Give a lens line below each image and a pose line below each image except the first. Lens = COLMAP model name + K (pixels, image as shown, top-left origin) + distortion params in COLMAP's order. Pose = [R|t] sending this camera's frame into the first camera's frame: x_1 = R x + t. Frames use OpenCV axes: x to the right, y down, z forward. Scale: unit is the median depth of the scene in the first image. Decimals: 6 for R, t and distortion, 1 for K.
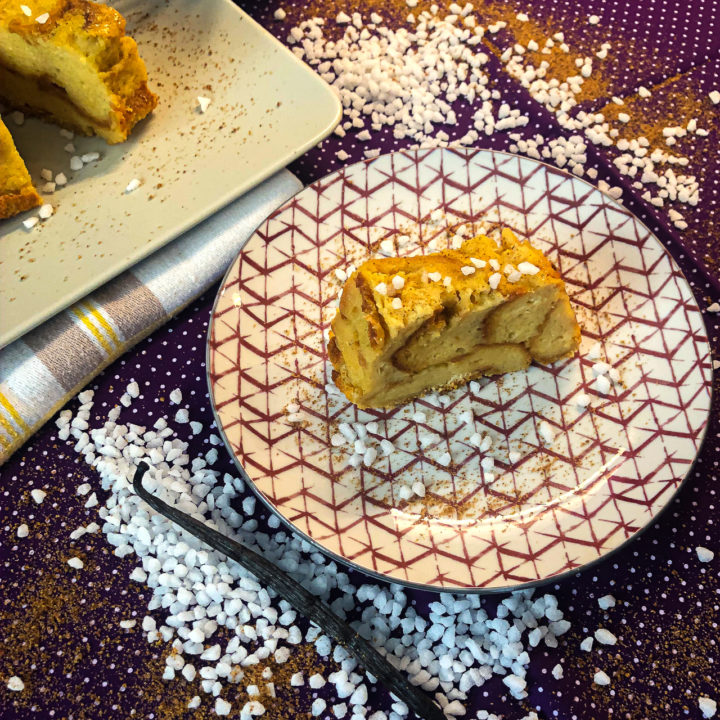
lens RADIAL K [[904.6, 0, 360.0], [0, 904.6, 360.0], [0, 0, 1]] dist [0.015414, -0.029790]
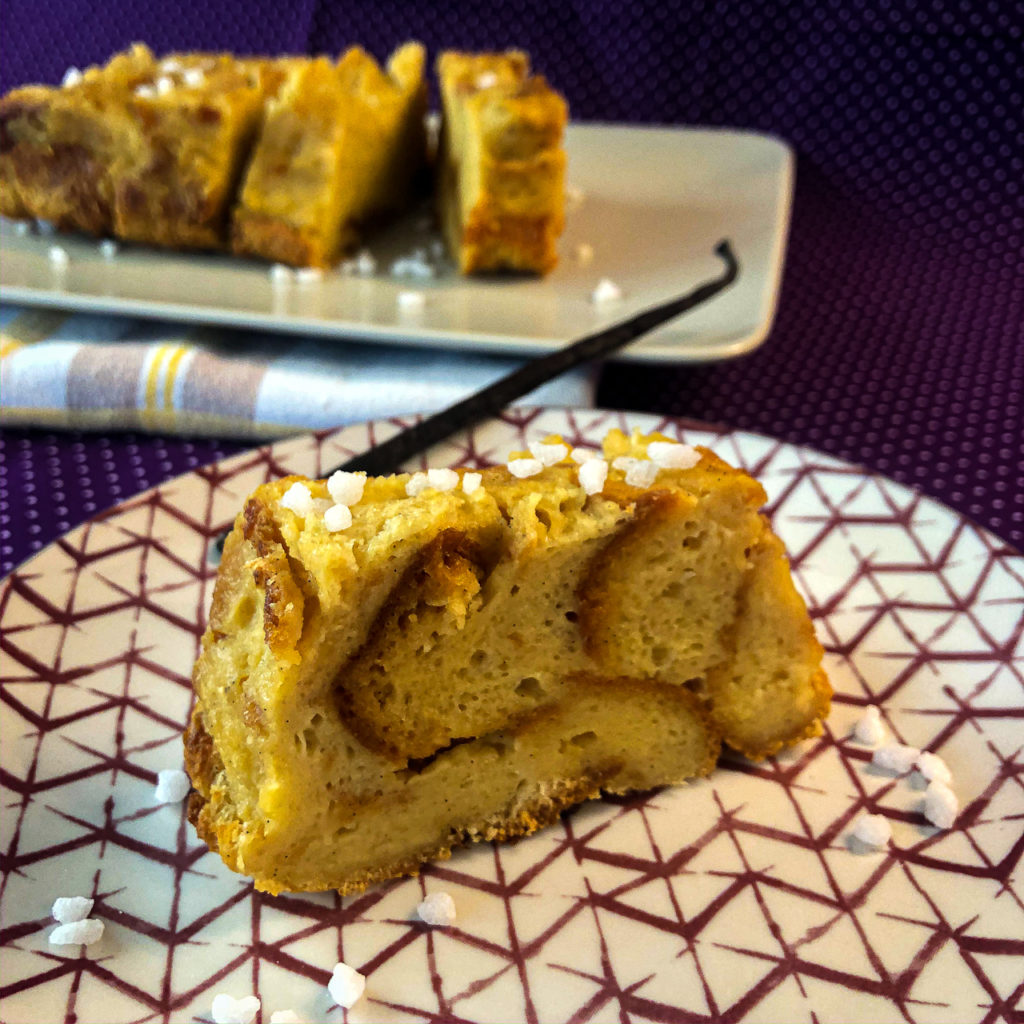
lens RADIAL K [[1146.6, 0, 512.0], [0, 1146.6, 512.0], [0, 0, 1]] dist [0.111495, -0.466688]
pose [[0.995039, -0.052286, 0.084636, 0.061838], [0.087258, 0.867316, -0.490050, 0.145090], [-0.047783, 0.495004, 0.867576, 0.509826]]
